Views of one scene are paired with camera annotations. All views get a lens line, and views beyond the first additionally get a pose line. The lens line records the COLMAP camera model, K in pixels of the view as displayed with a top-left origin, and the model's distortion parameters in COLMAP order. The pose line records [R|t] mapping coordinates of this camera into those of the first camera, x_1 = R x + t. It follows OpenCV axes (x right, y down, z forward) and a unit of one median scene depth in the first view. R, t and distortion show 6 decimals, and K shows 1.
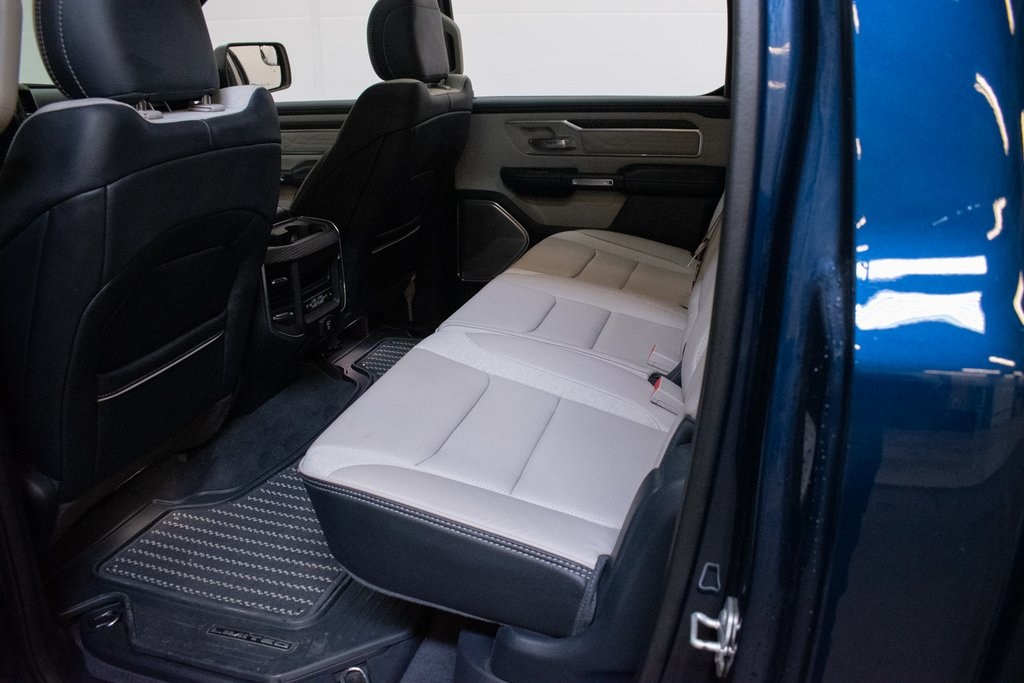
lens RADIAL K [[769.3, 0, 512.0], [0, 769.3, 341.5], [0, 0, 1]] dist [-0.099873, -0.004485]
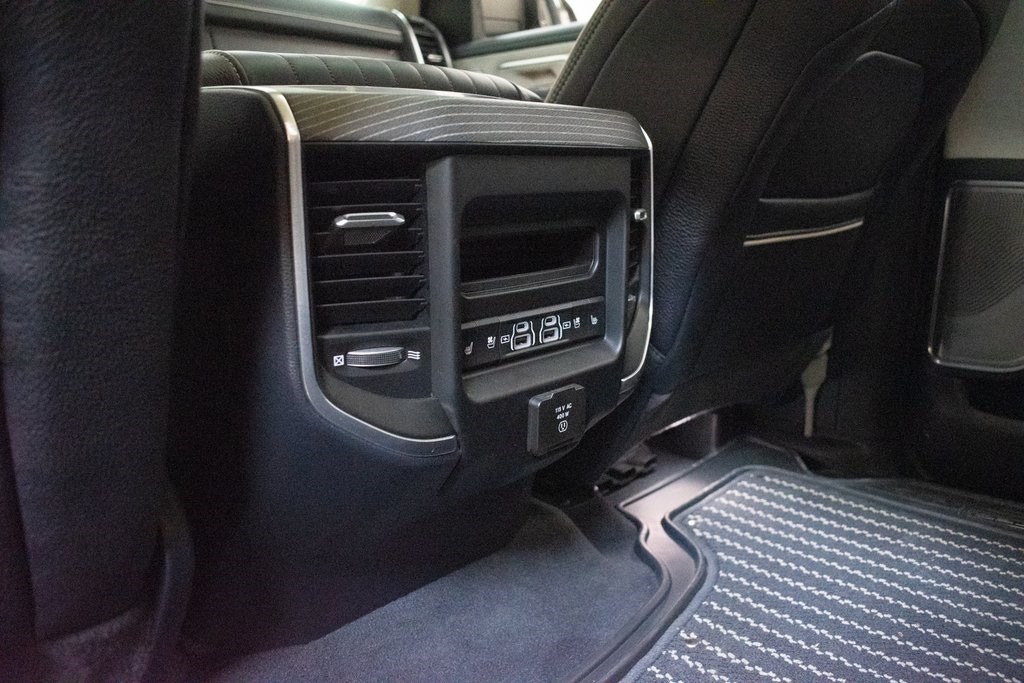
lens RADIAL K [[769.3, 0, 512.0], [0, 769.3, 341.5], [0, 0, 1]] dist [-0.099873, -0.004485]
pose [[0.884302, 0.102664, -0.455489, -0.103087], [-0.158164, 0.983718, -0.085342, -0.018209], [0.439311, 0.147510, 0.886141, 0.589514]]
